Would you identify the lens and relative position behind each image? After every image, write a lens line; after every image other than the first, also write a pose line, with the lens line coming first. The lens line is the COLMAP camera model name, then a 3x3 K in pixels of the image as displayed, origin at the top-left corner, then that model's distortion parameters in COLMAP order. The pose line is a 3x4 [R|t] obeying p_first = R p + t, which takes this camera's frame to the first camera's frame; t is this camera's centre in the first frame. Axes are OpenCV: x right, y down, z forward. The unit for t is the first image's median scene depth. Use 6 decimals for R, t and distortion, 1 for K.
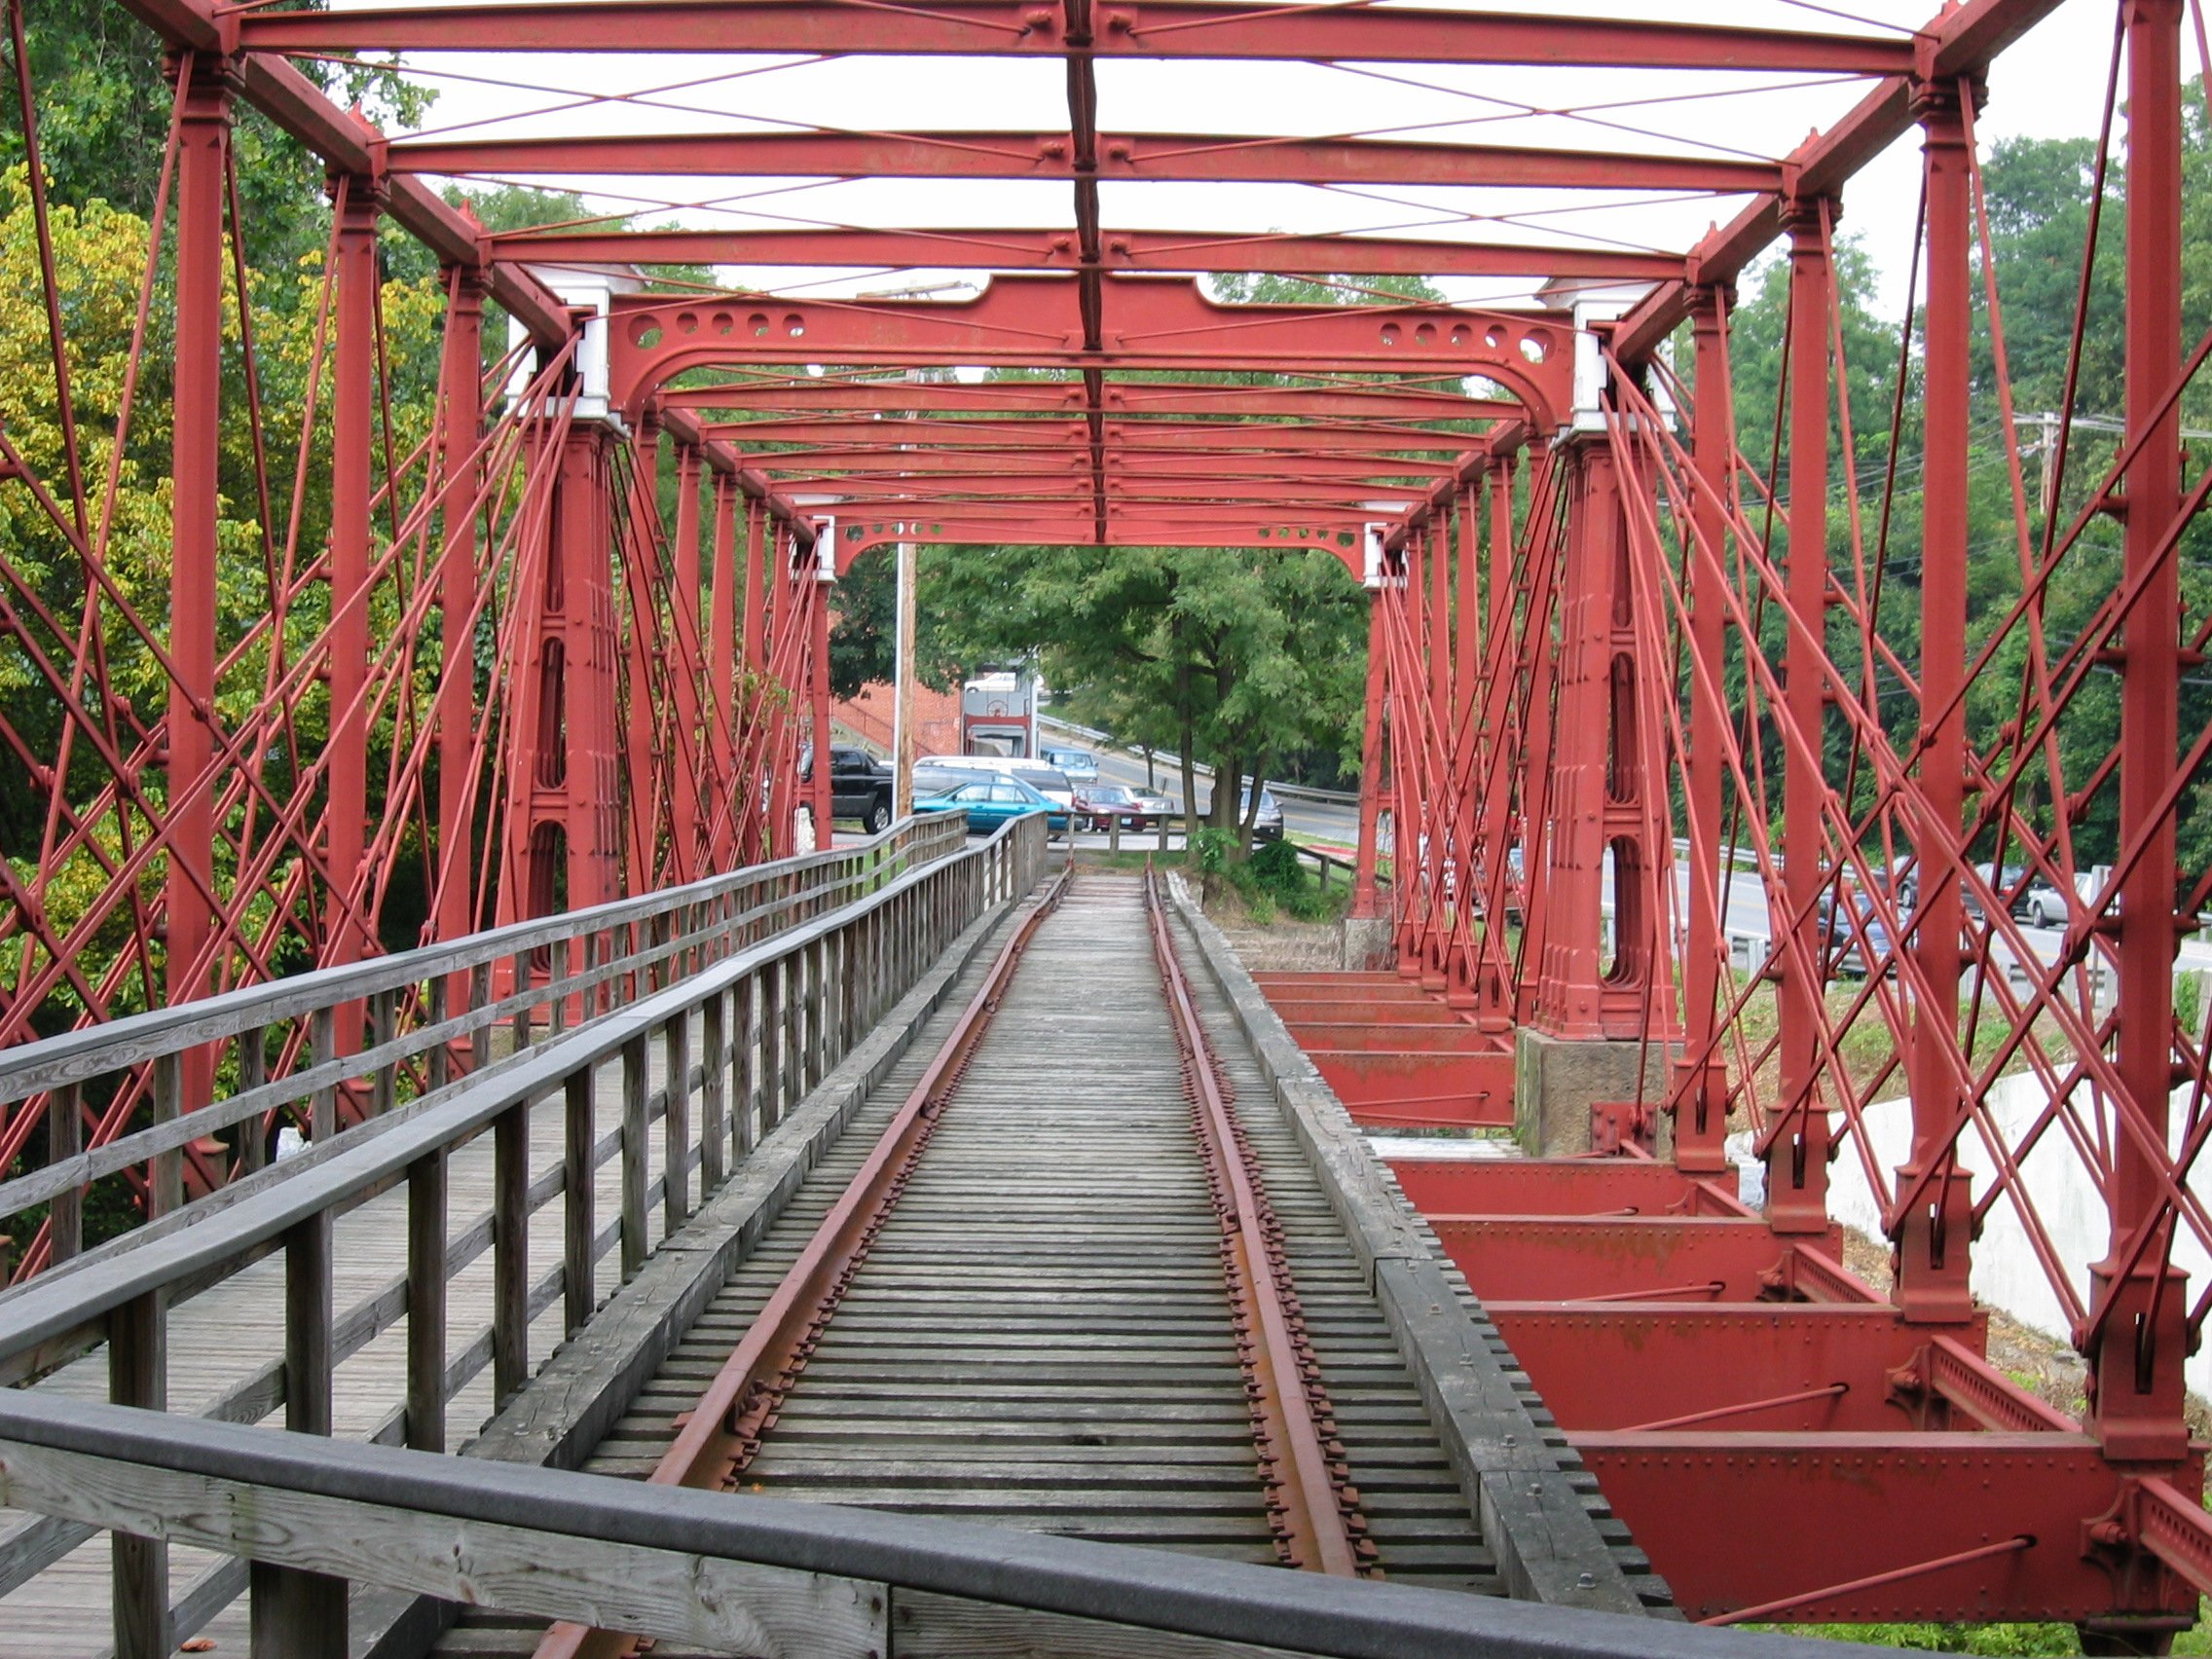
lens RADIAL K [[3704.8, 0, 1106.0], [0, 3704.8, 829.5], [0, 0, 1]] dist [-0.205820, 0.114711]
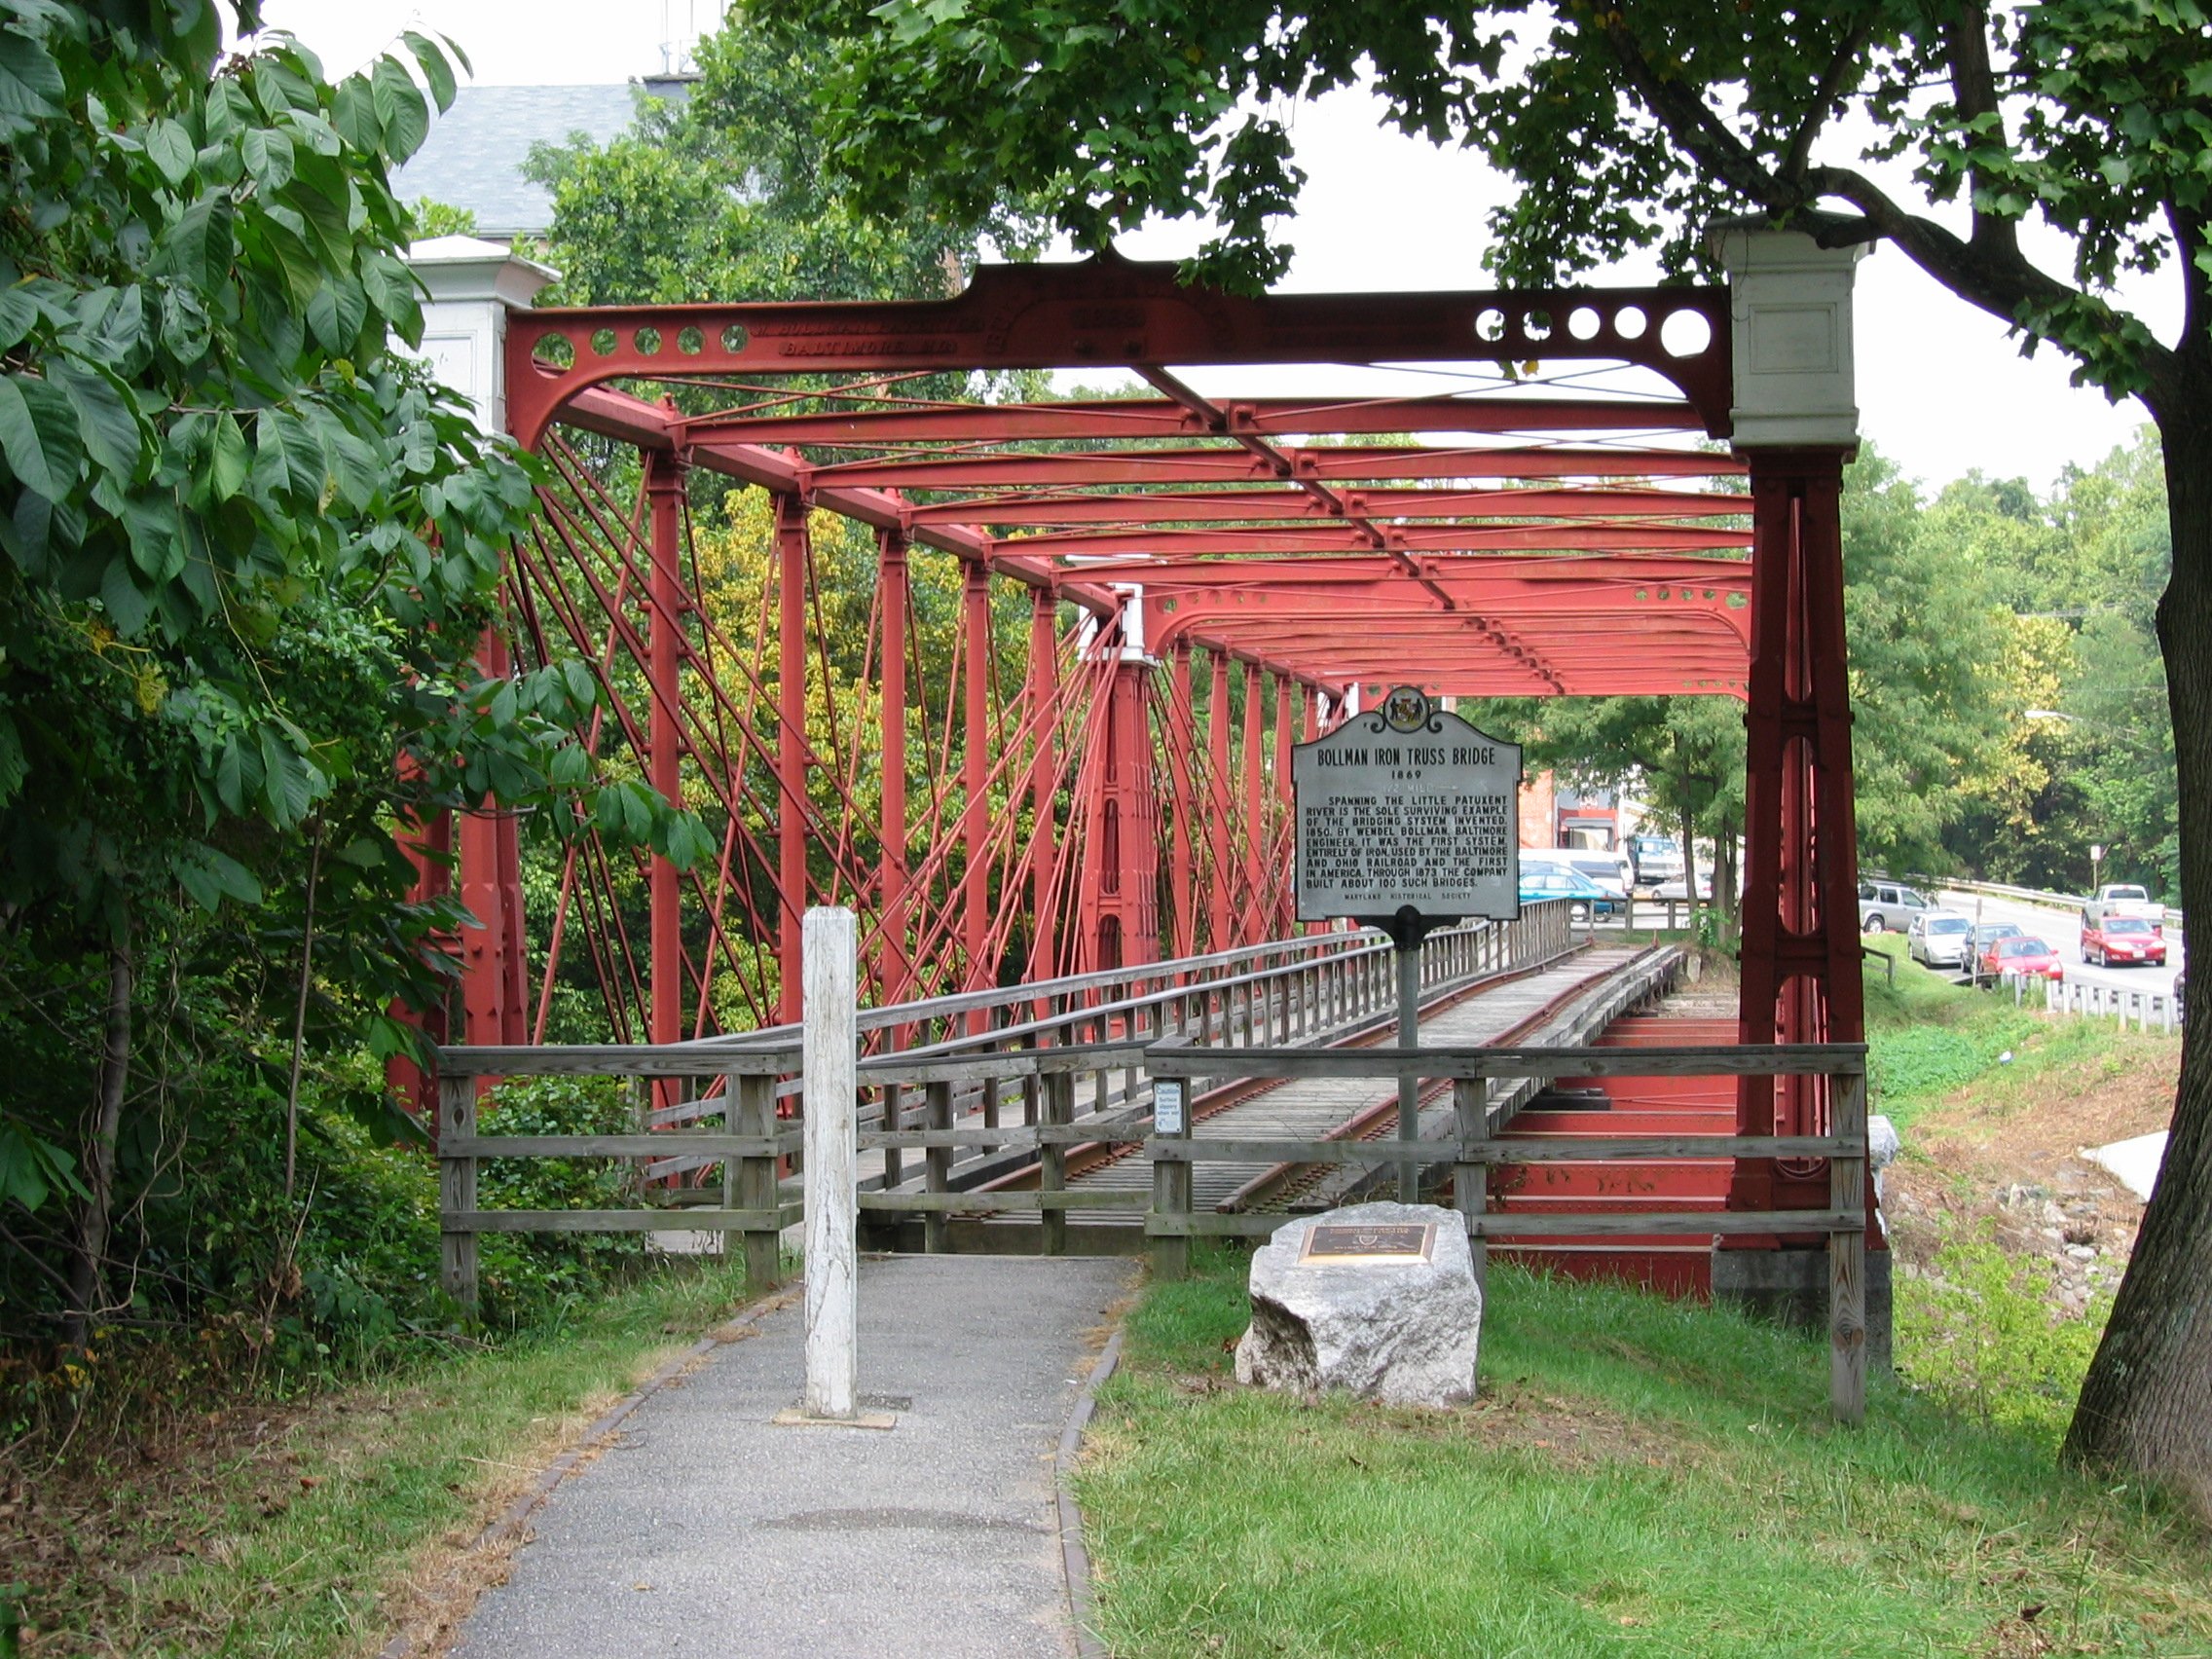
lens RADIAL K [[3704.8, 0, 1106.0], [0, 3704.8, 829.5], [0, 0, 1]] dist [-0.205820, 0.114711]
pose [[0.983814, -0.016499, -0.178433, 0.131643], [0.012468, 0.999642, -0.023690, -0.001110], [0.178760, 0.021082, 0.983667, -0.566060]]
